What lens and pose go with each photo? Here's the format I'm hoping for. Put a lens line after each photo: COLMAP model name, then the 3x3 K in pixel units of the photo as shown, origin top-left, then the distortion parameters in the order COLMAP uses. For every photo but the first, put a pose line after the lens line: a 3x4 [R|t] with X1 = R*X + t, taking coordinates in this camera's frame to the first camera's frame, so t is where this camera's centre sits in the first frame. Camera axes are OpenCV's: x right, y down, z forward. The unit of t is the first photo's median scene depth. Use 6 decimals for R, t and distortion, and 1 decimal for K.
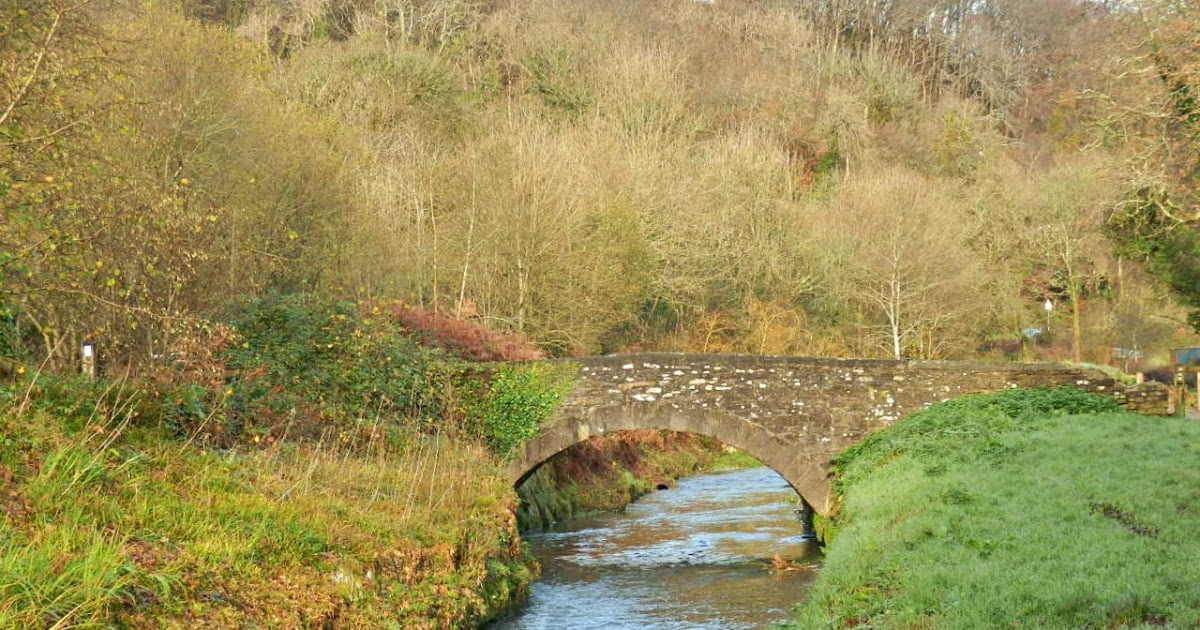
lens RADIAL K [[957.9, 0, 600.1], [0, 957.9, 316.0], [0, 0, 1]] dist [0.007352, 0.002804]
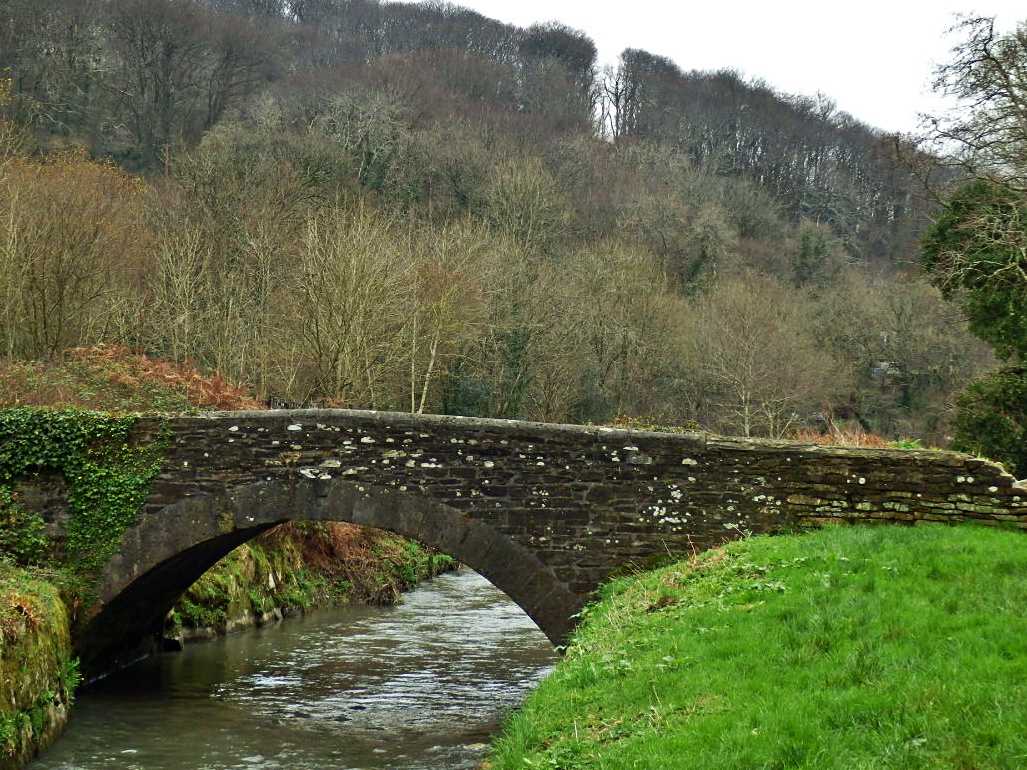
lens RADIAL K [[752.7, 0, 513.4], [0, 752.7, 384.6], [0, 0, 1]] dist [-0.008557, -0.001362]
pose [[0.998945, 0.041348, -0.019964, 0.194907], [-0.041737, 0.998938, -0.019512, 0.026127], [0.019136, 0.020325, 0.999610, 0.466004]]
